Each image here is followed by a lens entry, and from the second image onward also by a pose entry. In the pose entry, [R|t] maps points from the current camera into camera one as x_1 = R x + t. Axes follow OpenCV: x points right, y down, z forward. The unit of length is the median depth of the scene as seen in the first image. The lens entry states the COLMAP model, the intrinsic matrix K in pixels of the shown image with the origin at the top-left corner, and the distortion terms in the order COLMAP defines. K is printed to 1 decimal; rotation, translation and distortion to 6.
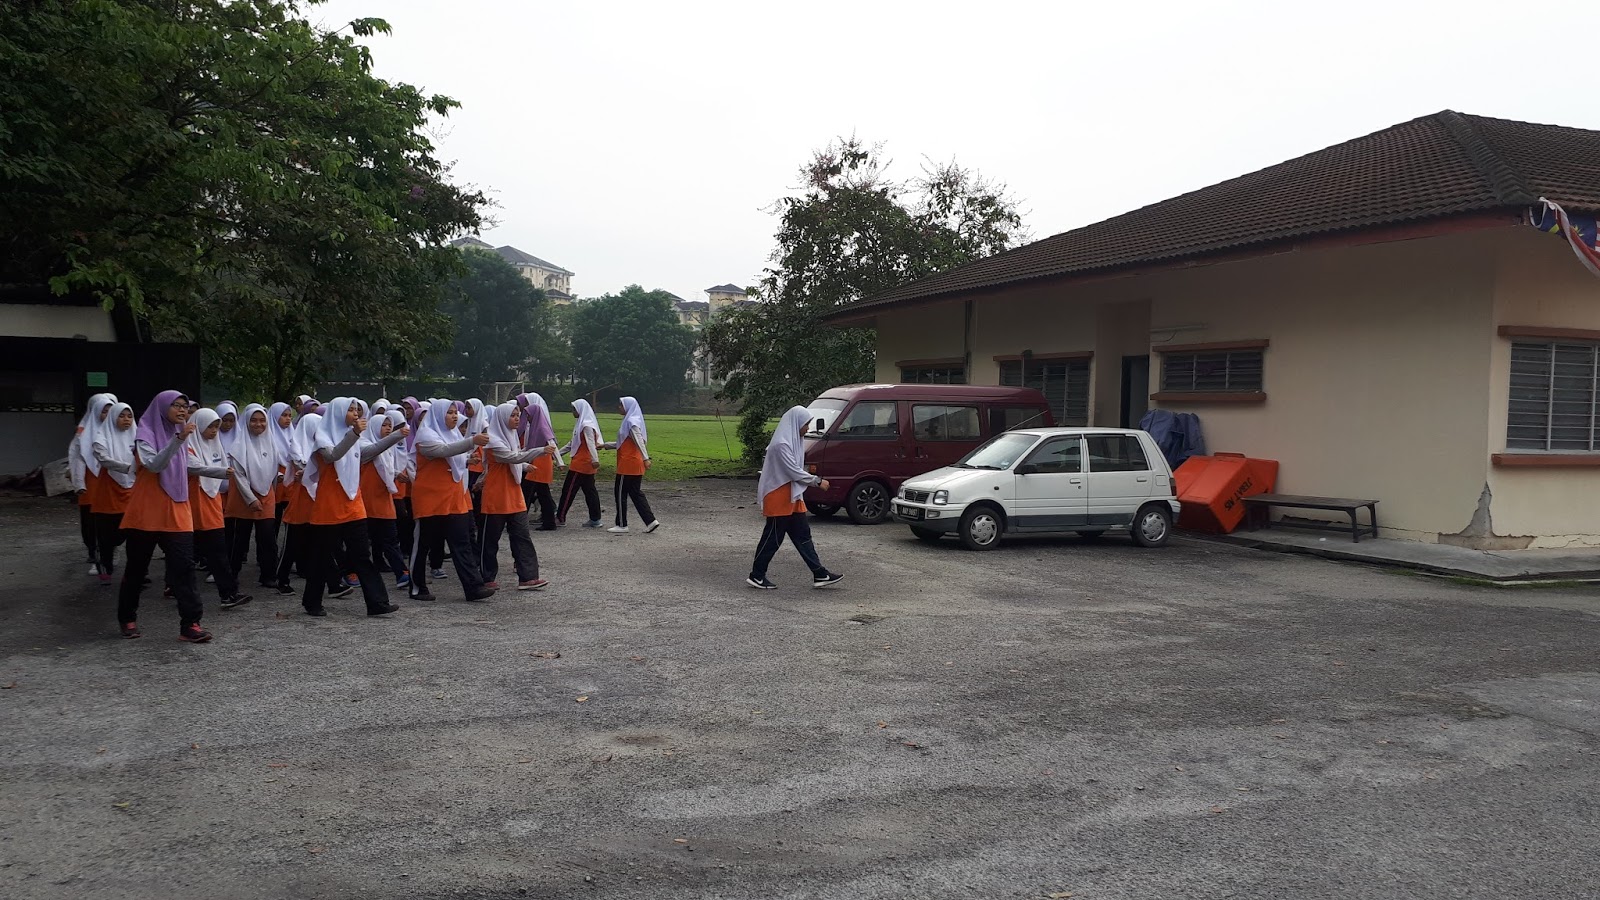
lens RADIAL K [[1094.2, 0, 800.0], [0, 1094.2, 450.0], [0, 0, 1]] dist [0.000041, 0.000157]
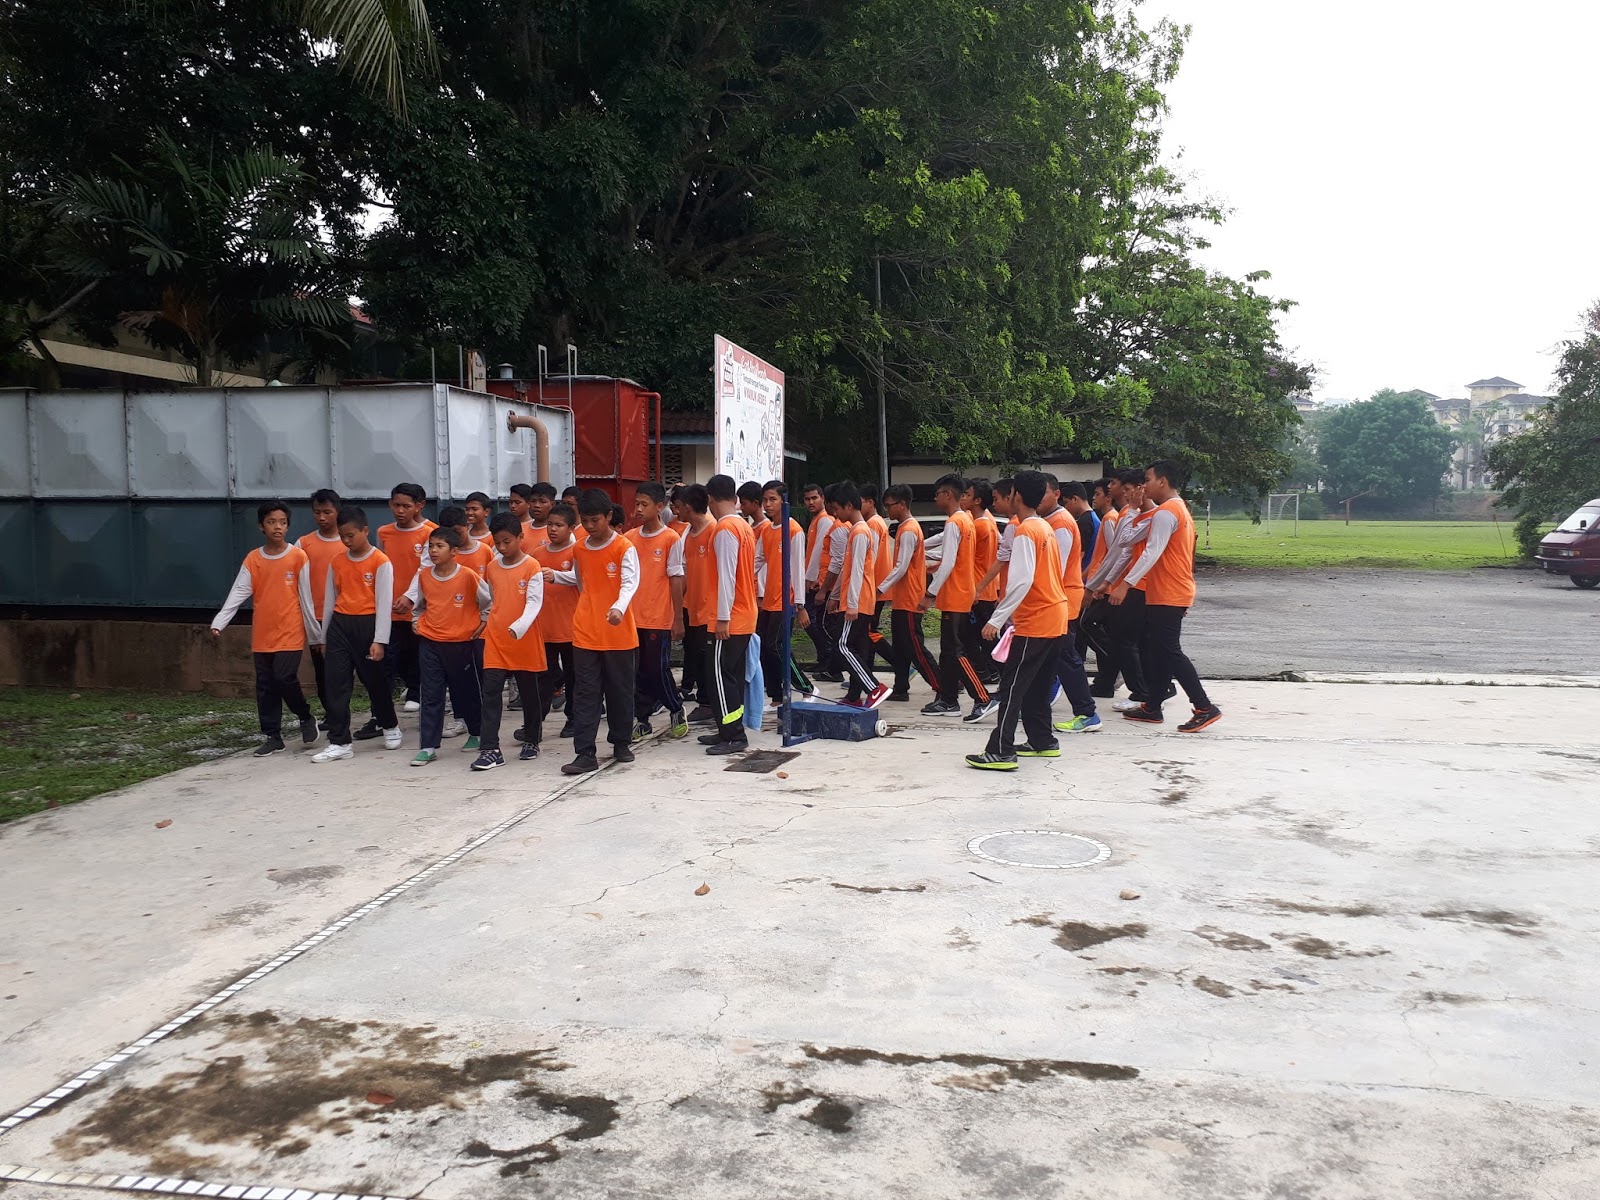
lens RADIAL K [[1300.6, 0, 814.2], [0, 1300.6, 610.9], [0, 0, 1]] dist [0.049672, -0.041844]
pose [[0.861711, 0.021656, -0.506938, 0.016290], [-0.004656, 0.999384, 0.034779, 0.022813], [0.507379, -0.027609, 0.861281, -0.666072]]
